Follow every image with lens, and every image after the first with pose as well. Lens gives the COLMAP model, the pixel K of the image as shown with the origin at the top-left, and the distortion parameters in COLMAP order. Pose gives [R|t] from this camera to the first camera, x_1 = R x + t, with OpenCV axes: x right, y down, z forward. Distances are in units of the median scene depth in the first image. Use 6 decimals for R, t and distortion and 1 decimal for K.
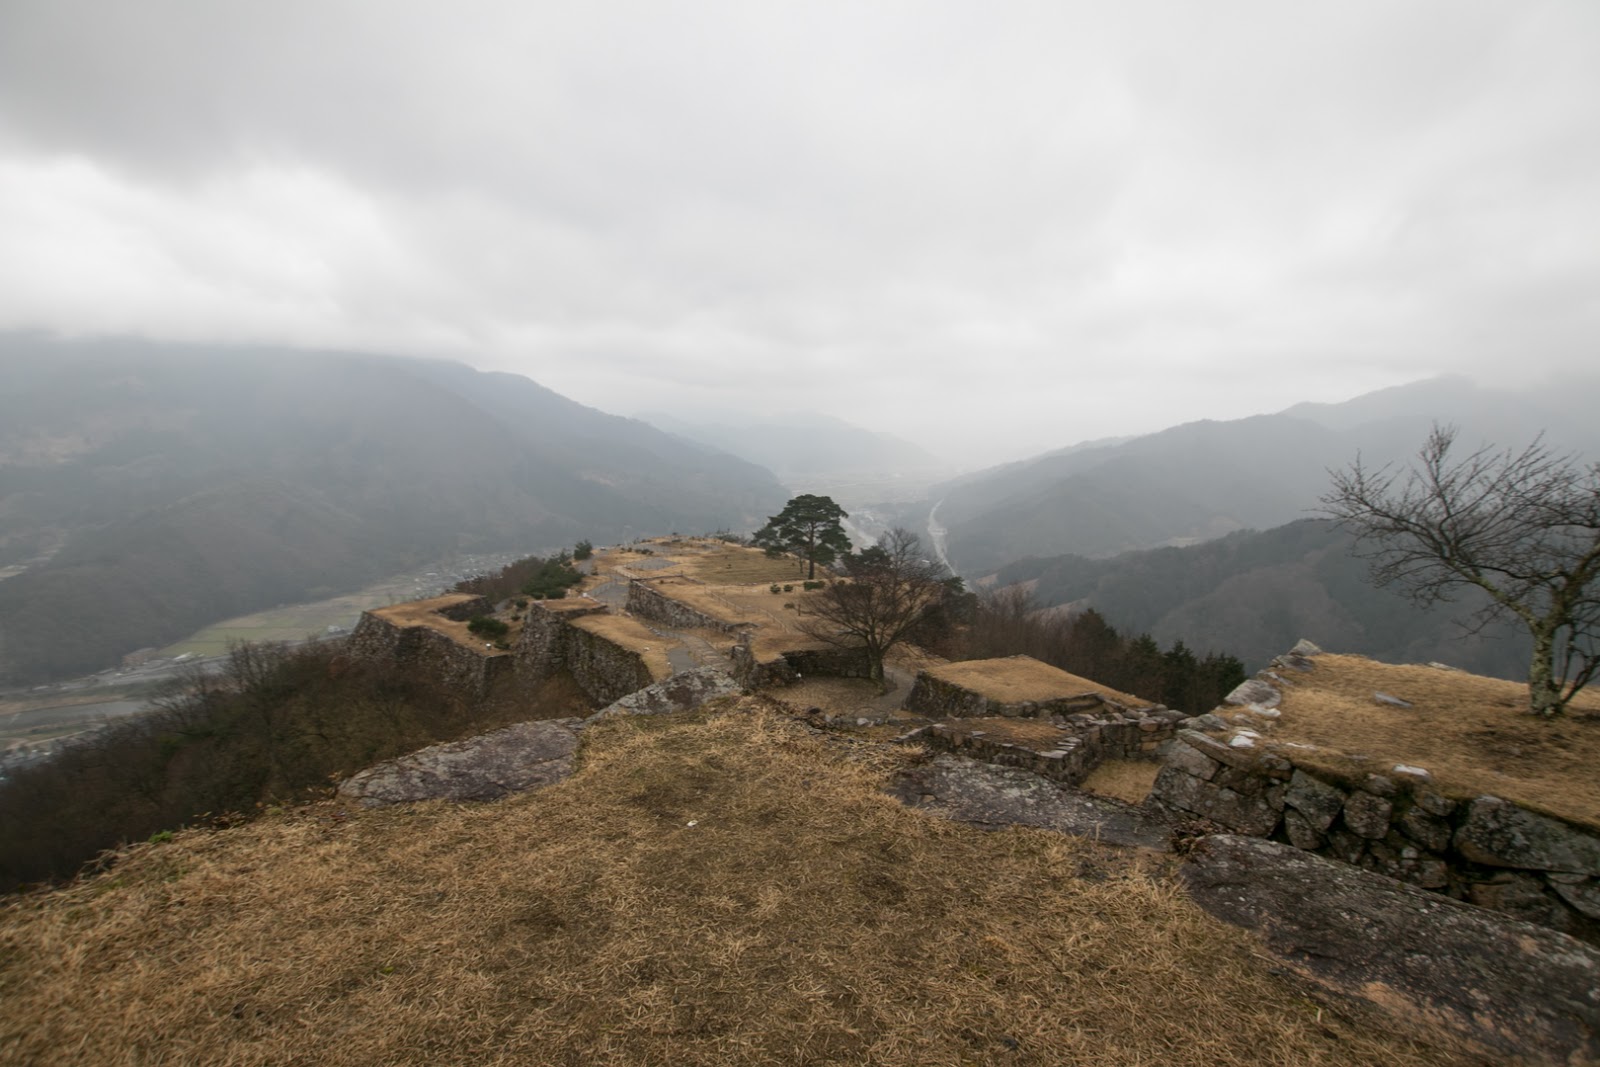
lens RADIAL K [[754.4, 0, 793.6], [0, 754.4, 542.0], [0, 0, 1]] dist [-0.030704, 0.003585]
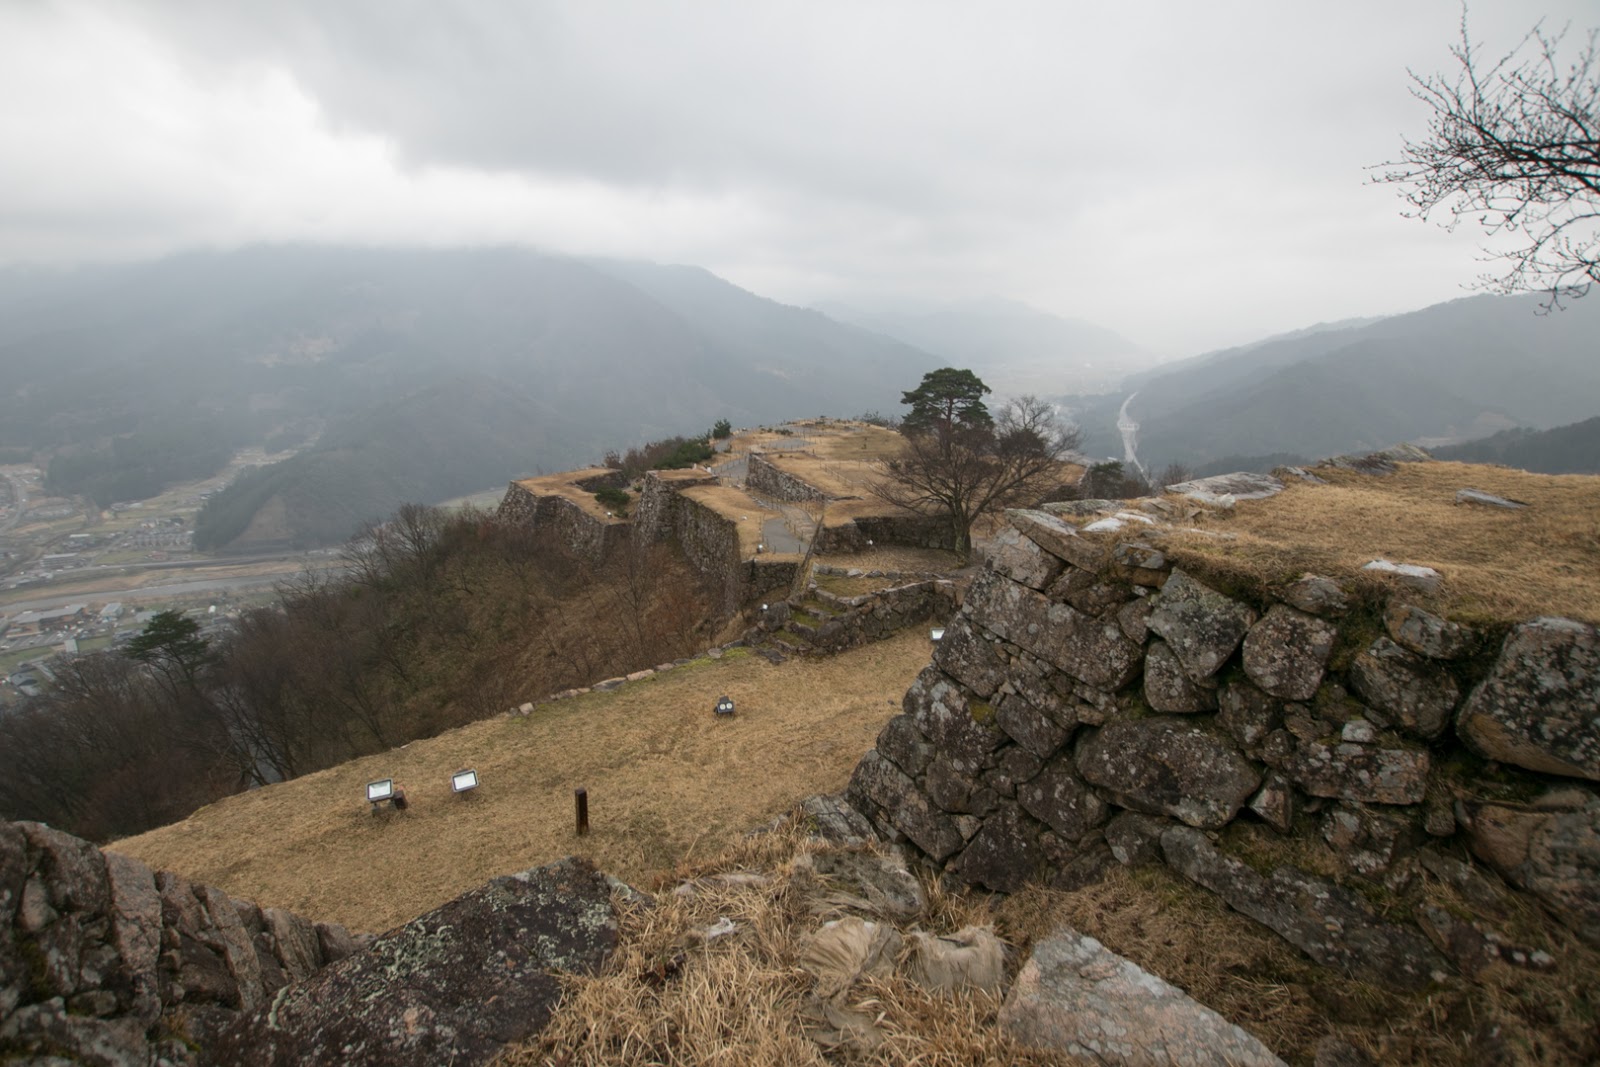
lens RADIAL K [[754.4, 0, 789.2], [0, 754.4, 547.3], [0, 0, 1]] dist [-0.030704, 0.003585]
pose [[0.972354, 0.044154, -0.229298, 0.118696], [-0.010305, 0.989117, 0.146766, 0.048378], [0.233283, -0.140346, 0.962228, 0.095181]]
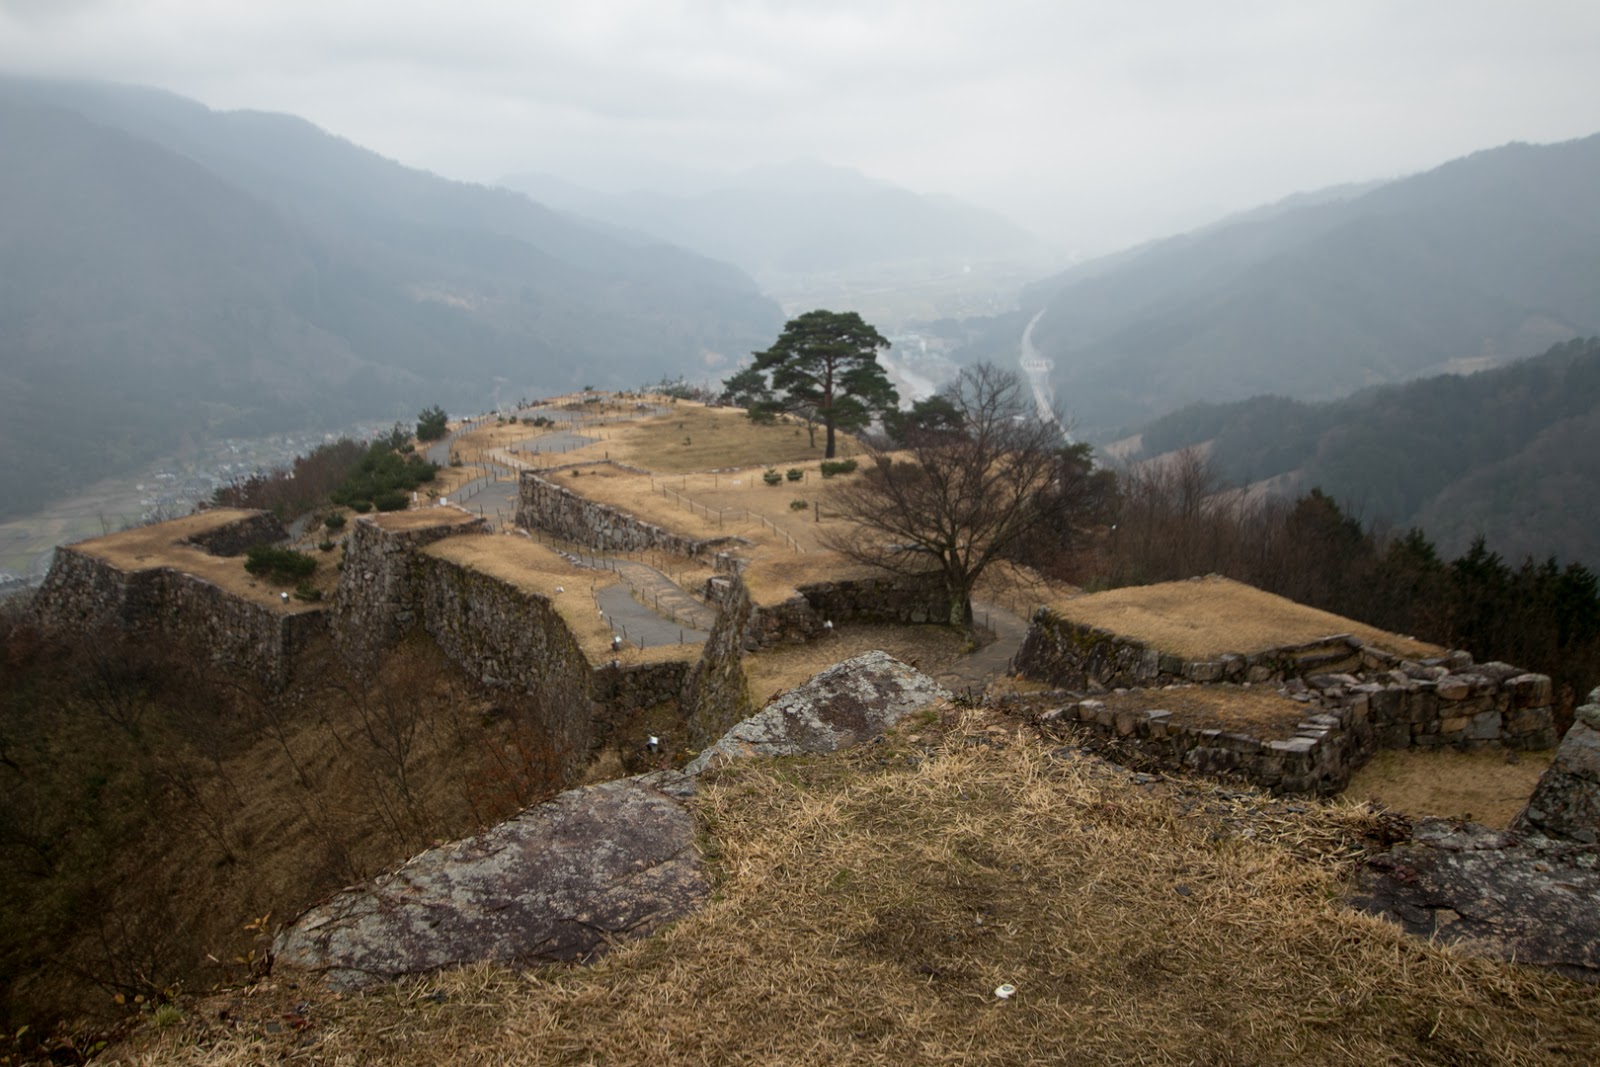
lens RADIAL K [[1292.7, 0, 792.5], [0, 1292.7, 541.9], [0, 0, 1]] dist [0.000486, 0.025253]
pose [[0.999140, -0.041441, -0.001241, -0.016716], [0.041314, 0.992655, 0.113703, -0.001686], [-0.003480, -0.113656, 0.993514, 0.011266]]
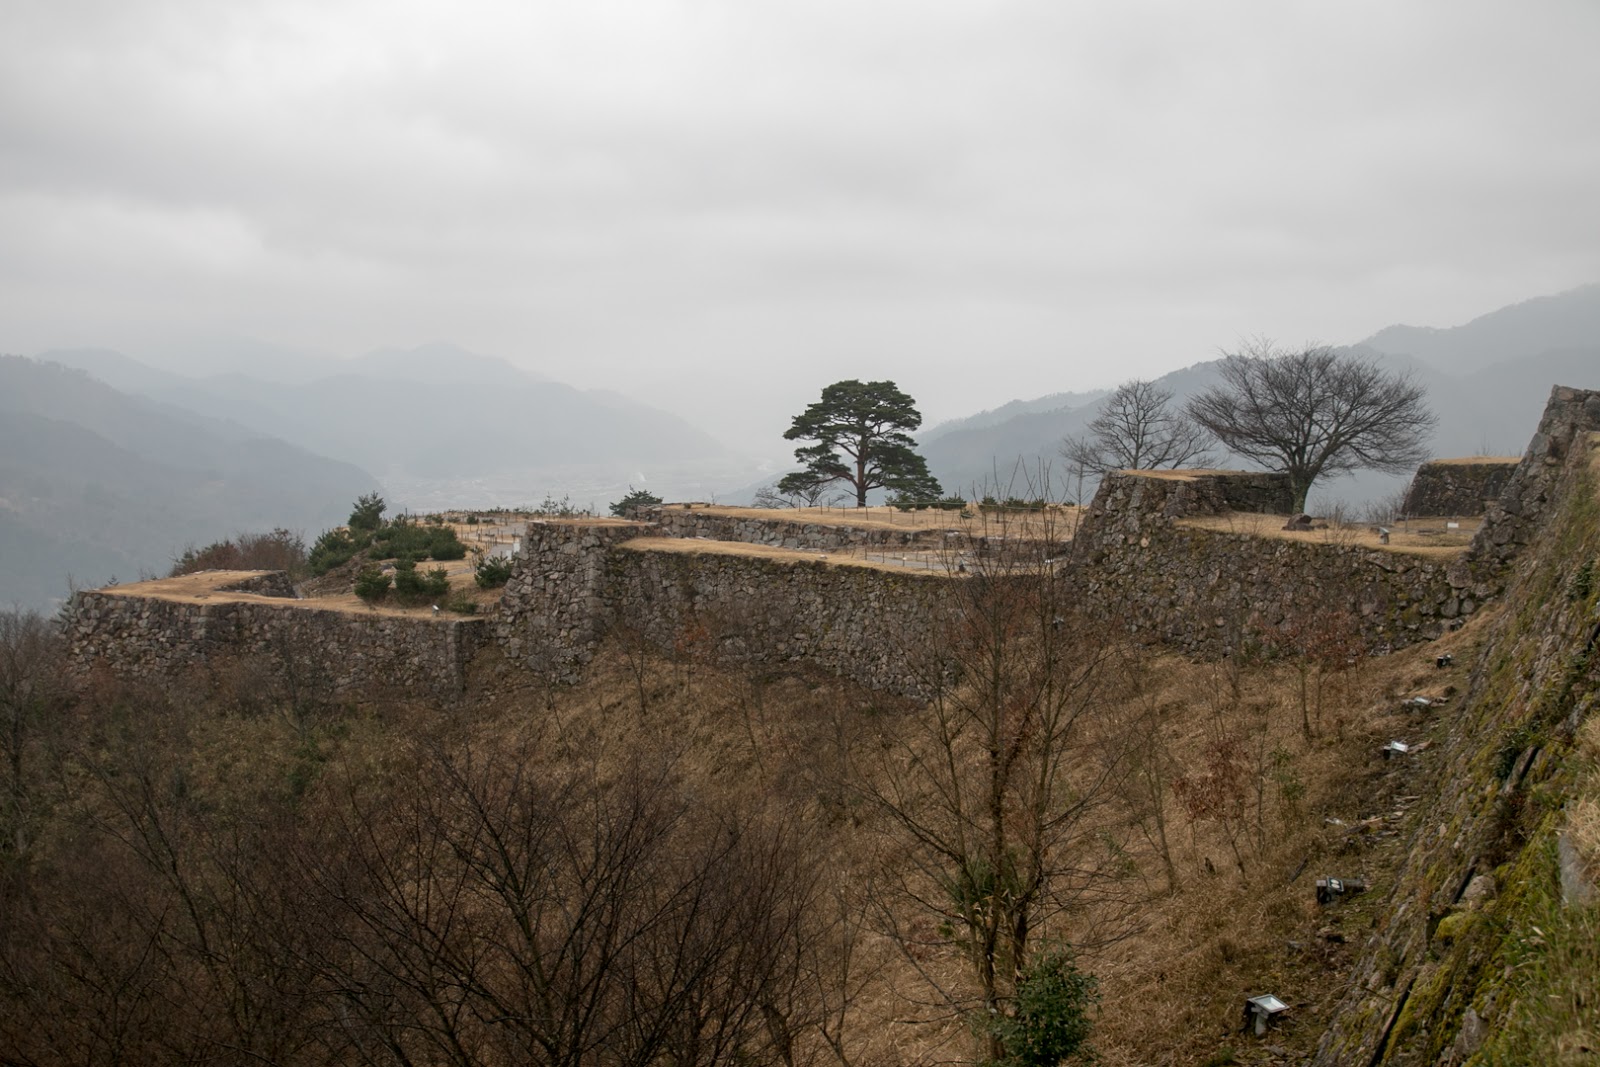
lens RADIAL K [[1617.0, 0, 807.9], [0, 1617.0, 575.3], [0, 0, 1]] dist [-0.057320, 0.000000]
pose [[0.967317, -0.034800, 0.251170, -0.726341], [0.043460, 0.998634, -0.029011, 0.264396], [-0.249817, 0.038979, 0.967508, -0.336388]]
